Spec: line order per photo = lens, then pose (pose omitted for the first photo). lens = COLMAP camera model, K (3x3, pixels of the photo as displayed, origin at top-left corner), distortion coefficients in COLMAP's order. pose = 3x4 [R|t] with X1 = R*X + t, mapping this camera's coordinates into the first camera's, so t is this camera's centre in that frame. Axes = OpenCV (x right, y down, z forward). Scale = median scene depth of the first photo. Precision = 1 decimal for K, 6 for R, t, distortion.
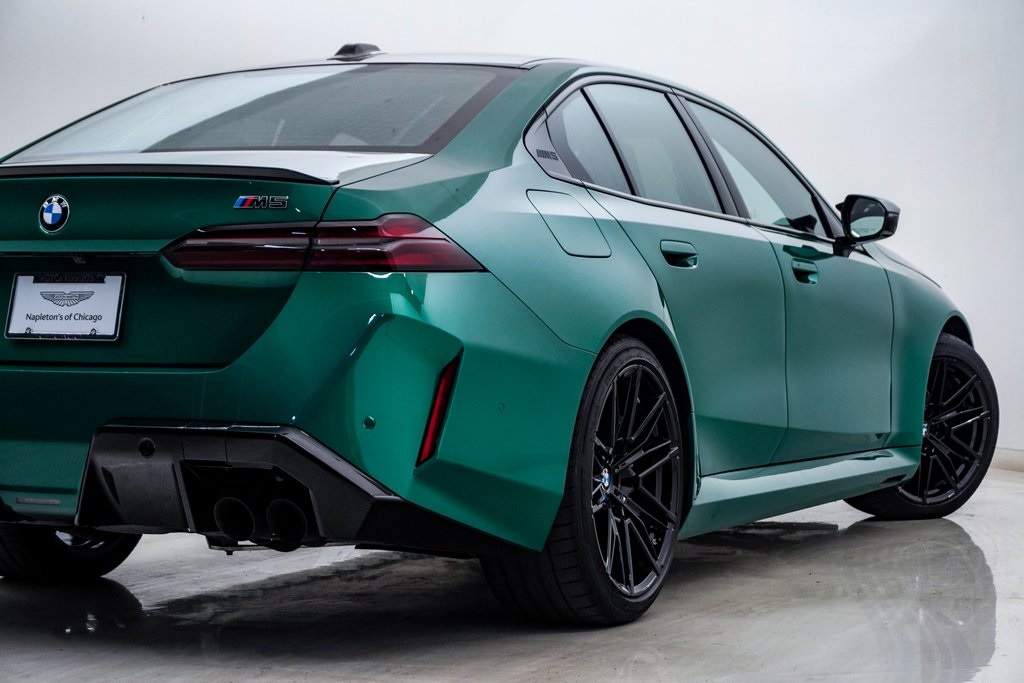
lens RADIAL K [[2192.6, 0, 516.8], [0, 2192.6, 340.6], [0, 0, 1]] dist [0.044054, 0.000000]
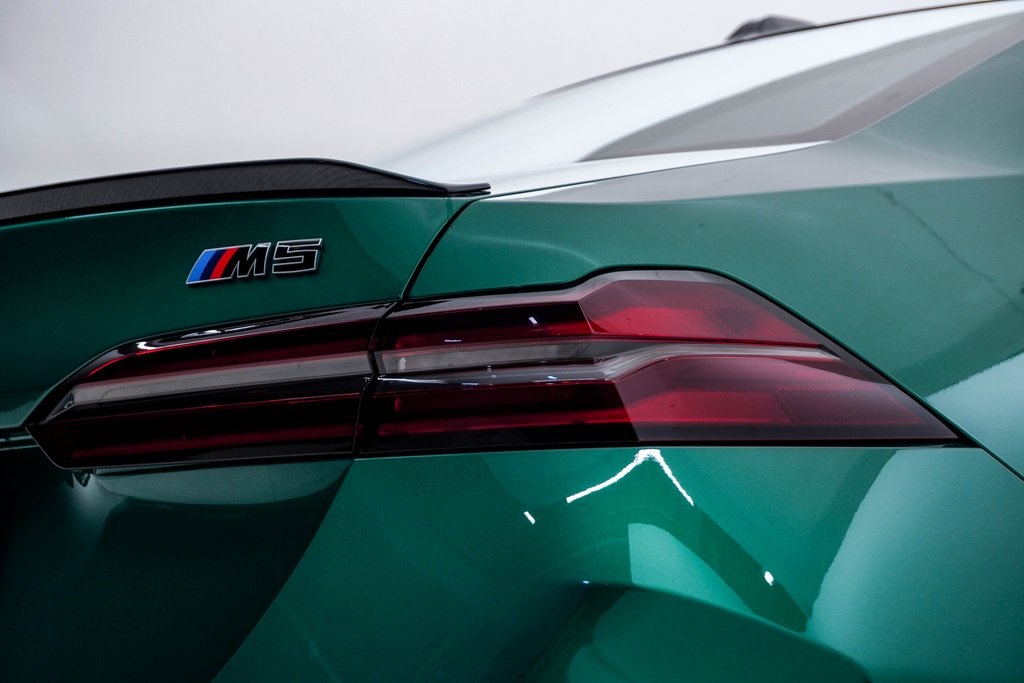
lens RADIAL K [[2192.6, 0, 512.7], [0, 2192.6, 341.8], [0, 0, 1]] dist [0.044054, 0.000000]
pose [[0.933451, -0.073899, -0.351010, 0.035947], [0.039974, 0.993884, -0.102939, -0.014090], [0.356471, 0.082057, 0.930696, 0.677459]]
